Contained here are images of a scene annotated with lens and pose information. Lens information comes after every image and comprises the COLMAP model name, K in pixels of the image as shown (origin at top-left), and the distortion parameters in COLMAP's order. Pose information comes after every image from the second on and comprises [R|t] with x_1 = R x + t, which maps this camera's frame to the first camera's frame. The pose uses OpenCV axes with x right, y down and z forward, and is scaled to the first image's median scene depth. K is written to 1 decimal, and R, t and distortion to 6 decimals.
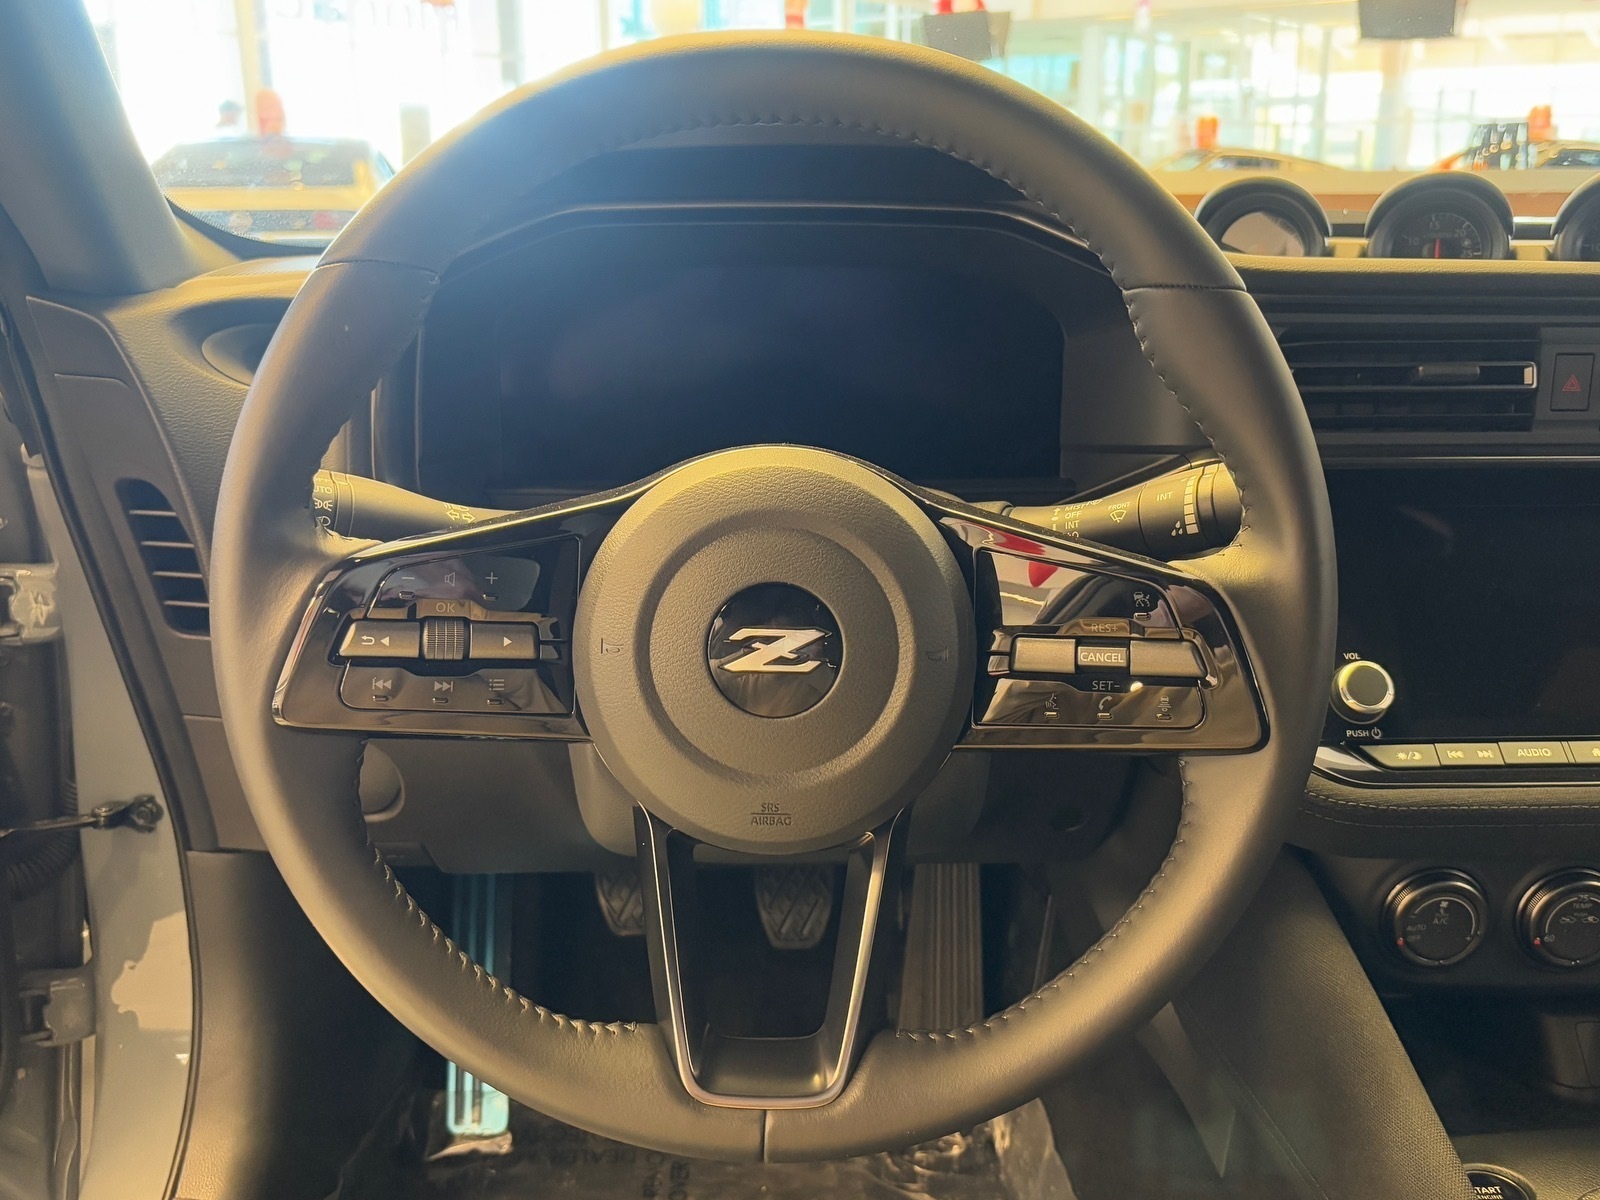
lens RADIAL K [[1470.2, 0, 800.0], [0, 1470.2, 600.0], [0, 0, 1]] dist [-0.007592, -0.013720]
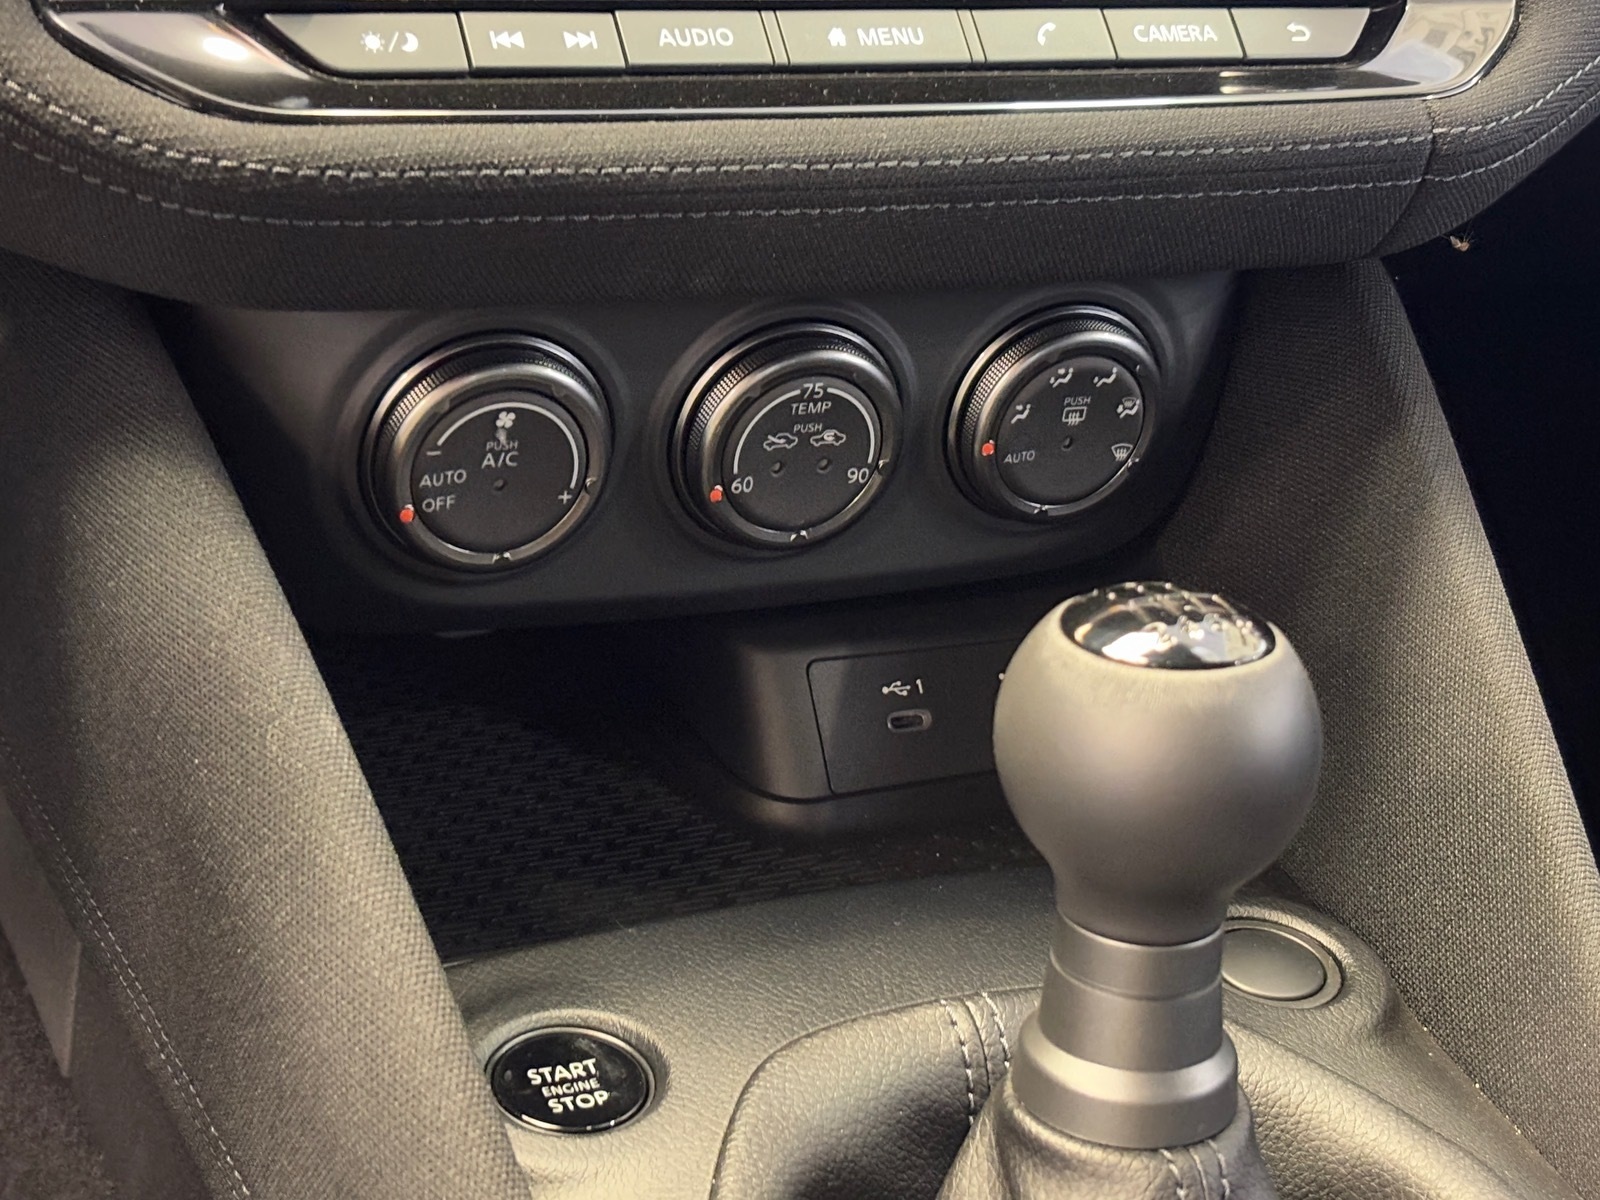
lens RADIAL K [[2795.3, 0, 800.0], [0, 2795.3, 600.0], [0, 0, 1]] dist [0.245429, -1.270863]
pose [[0.911423, -0.078770, 0.403861, 0.189605], [-0.023067, 0.970181, 0.241283, 0.062983], [-0.410825, -0.229227, 0.882428, 0.250676]]
